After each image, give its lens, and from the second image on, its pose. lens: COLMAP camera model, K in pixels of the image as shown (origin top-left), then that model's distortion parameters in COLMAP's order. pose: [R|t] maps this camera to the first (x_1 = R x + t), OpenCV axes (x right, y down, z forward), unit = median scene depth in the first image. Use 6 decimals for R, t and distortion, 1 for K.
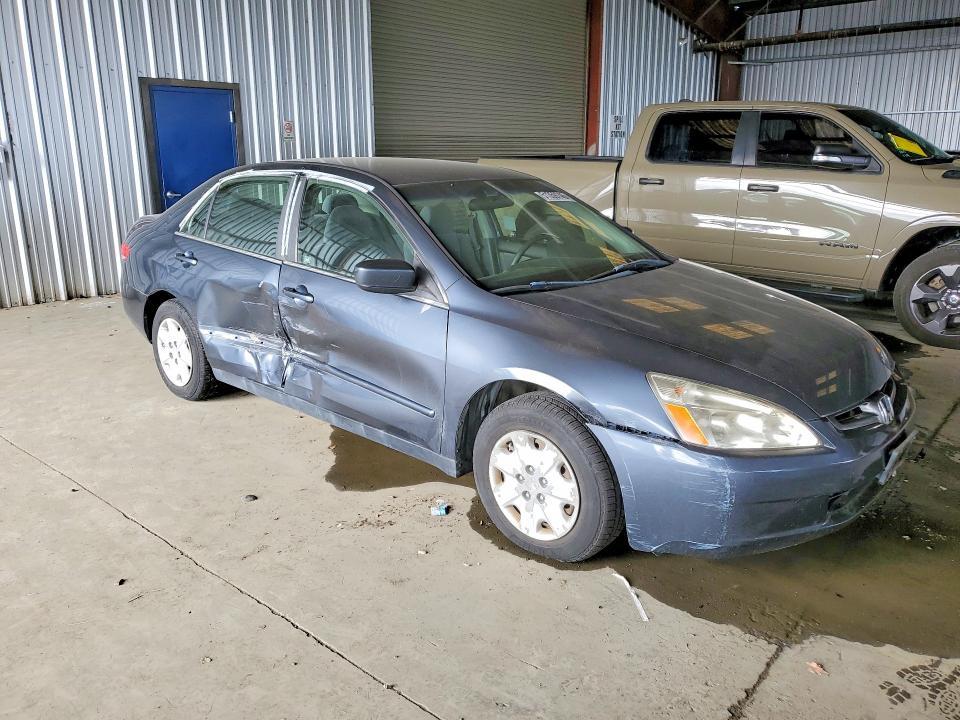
lens RADIAL K [[738.0, 0, 474.0], [0, 738.0, 360.8], [0, 0, 1]] dist [0.000289, 0.000863]
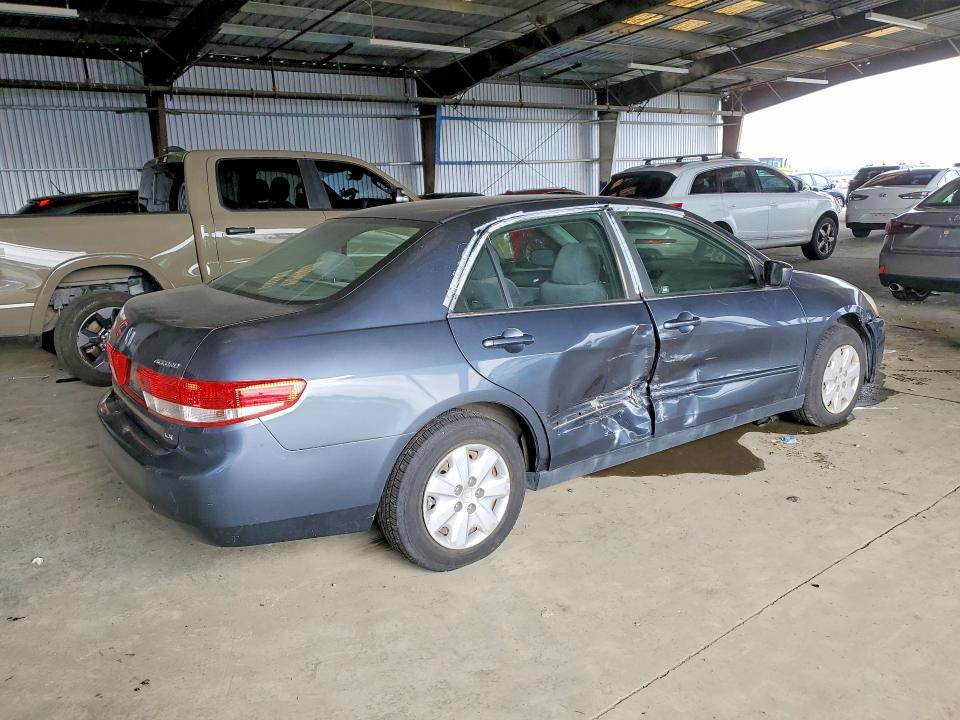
lens RADIAL K [[738.0, 0, 474.0], [0, 738.0, 360.8], [0, 0, 1]] dist [0.000289, 0.000863]
pose [[0.215415, -0.223976, 0.950490, -1.142147], [0.296832, 0.942303, 0.154774, -0.255752], [-0.930316, 0.248795, 0.269469, 0.906199]]
